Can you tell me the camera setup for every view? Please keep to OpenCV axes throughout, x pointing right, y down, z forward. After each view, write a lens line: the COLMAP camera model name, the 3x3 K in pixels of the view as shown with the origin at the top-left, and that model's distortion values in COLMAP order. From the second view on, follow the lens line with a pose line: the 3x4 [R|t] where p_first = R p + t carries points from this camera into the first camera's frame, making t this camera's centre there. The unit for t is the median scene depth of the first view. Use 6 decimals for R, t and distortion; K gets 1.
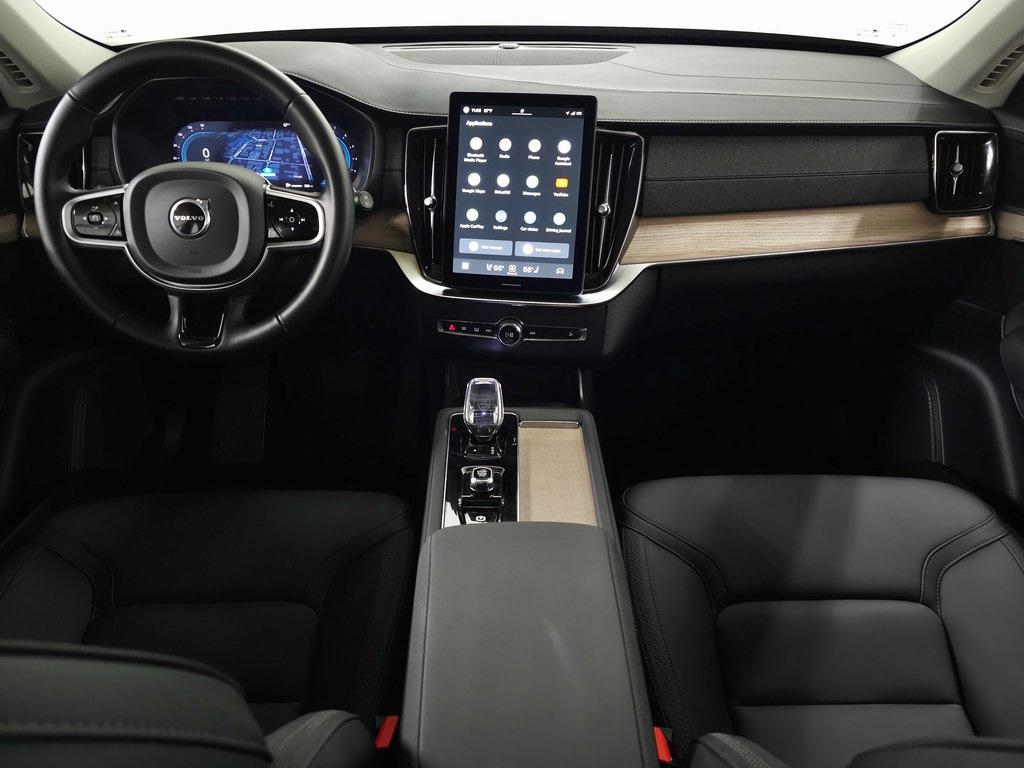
lens RADIAL K [[702.8, 0, 515.7], [0, 702.8, 392.6], [0, 0, 1]] dist [0.041868, -0.038541]
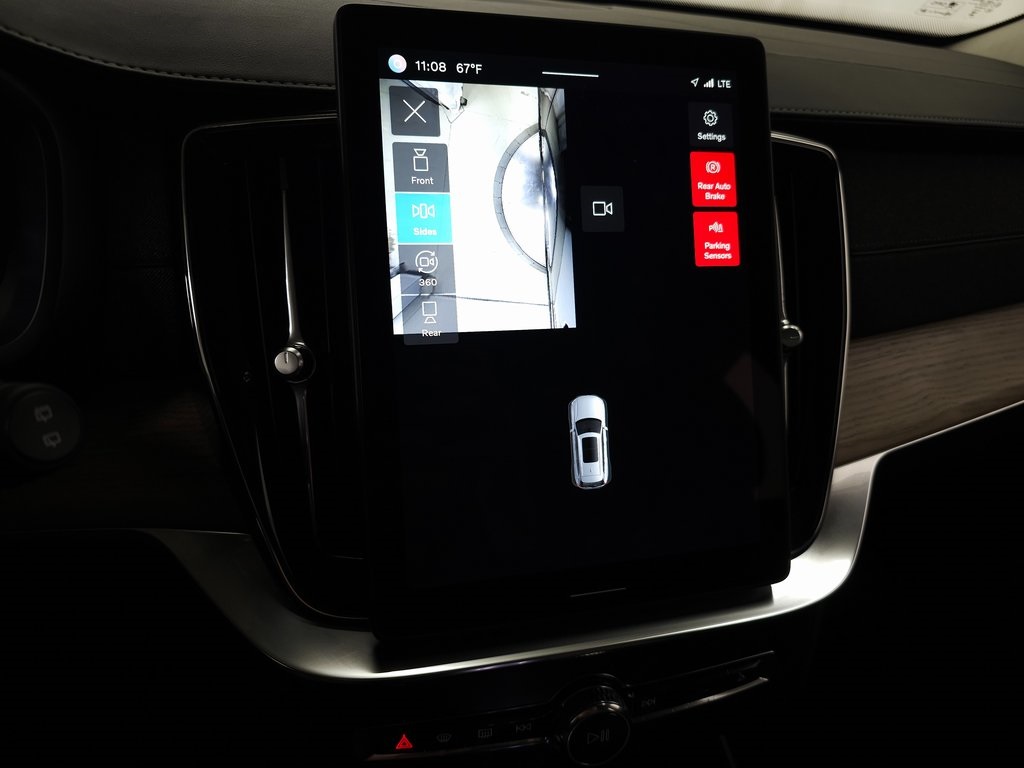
lens RADIAL K [[702.8, 0, 517.4], [0, 702.8, 376.8], [0, 0, 1]] dist [0.041868, -0.038541]
pose [[0.925080, -0.114955, 0.361957, -0.146741], [0.149840, 0.986248, -0.069732, -0.234984], [-0.348964, 0.118743, 0.929583, 0.705777]]
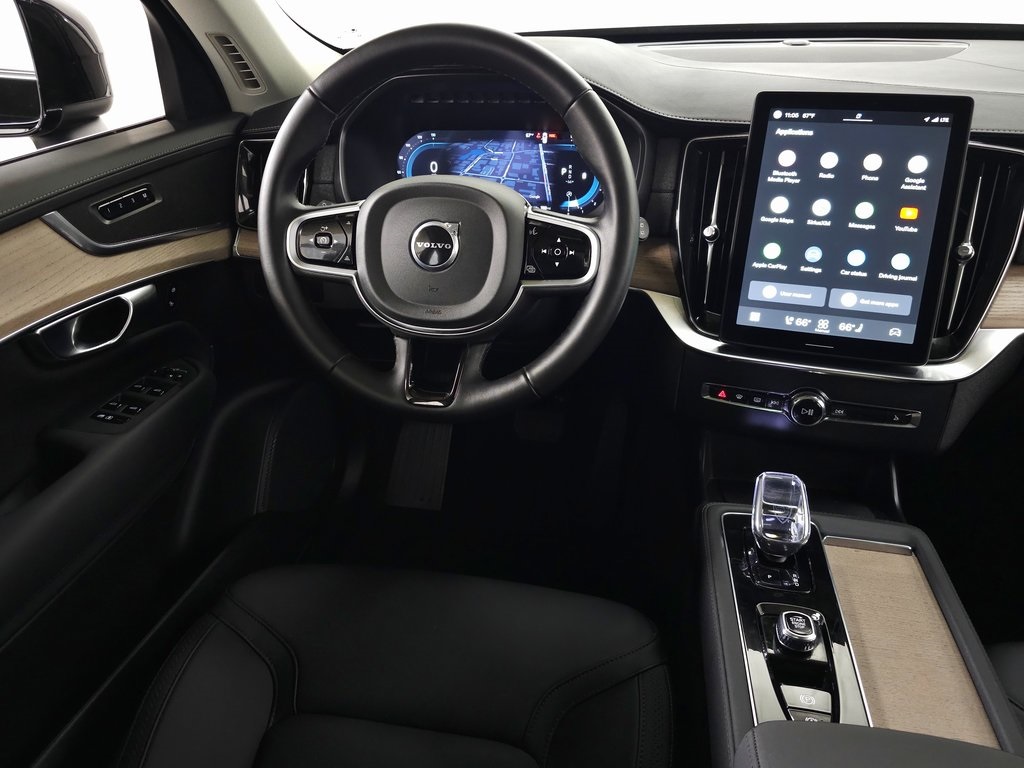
lens RADIAL K [[702.8, 0, 510.9], [0, 702.8, 384.2], [0, 0, 1]] dist [0.041868, -0.038541]
pose [[0.978867, 0.078561, -0.188806, -0.181769], [-0.086102, 0.995770, -0.032064, -0.061773], [0.185488, 0.047643, 0.981491, 0.210367]]
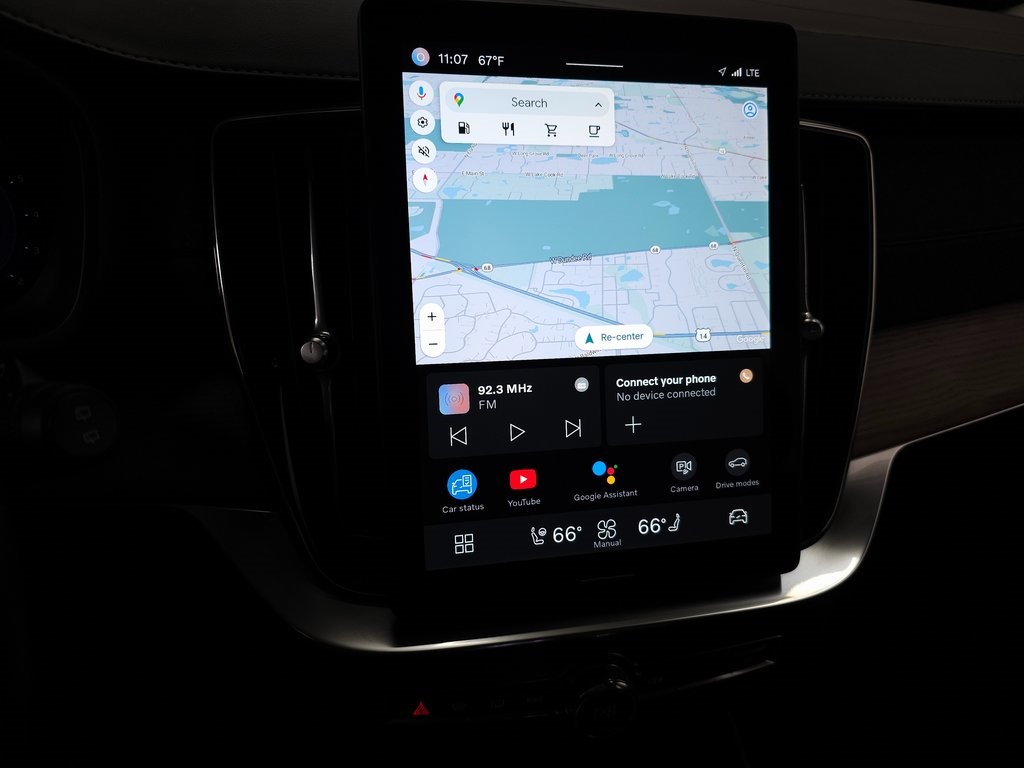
lens RADIAL K [[702.8, 0, 517.1], [0, 702.8, 380.9], [0, 0, 1]] dist [0.041868, -0.038541]
pose [[0.943005, -0.116874, 0.311579, -0.141098], [0.127409, 0.991757, -0.013599, -0.248450], [-0.307421, 0.052521, 0.950123, 0.695058]]
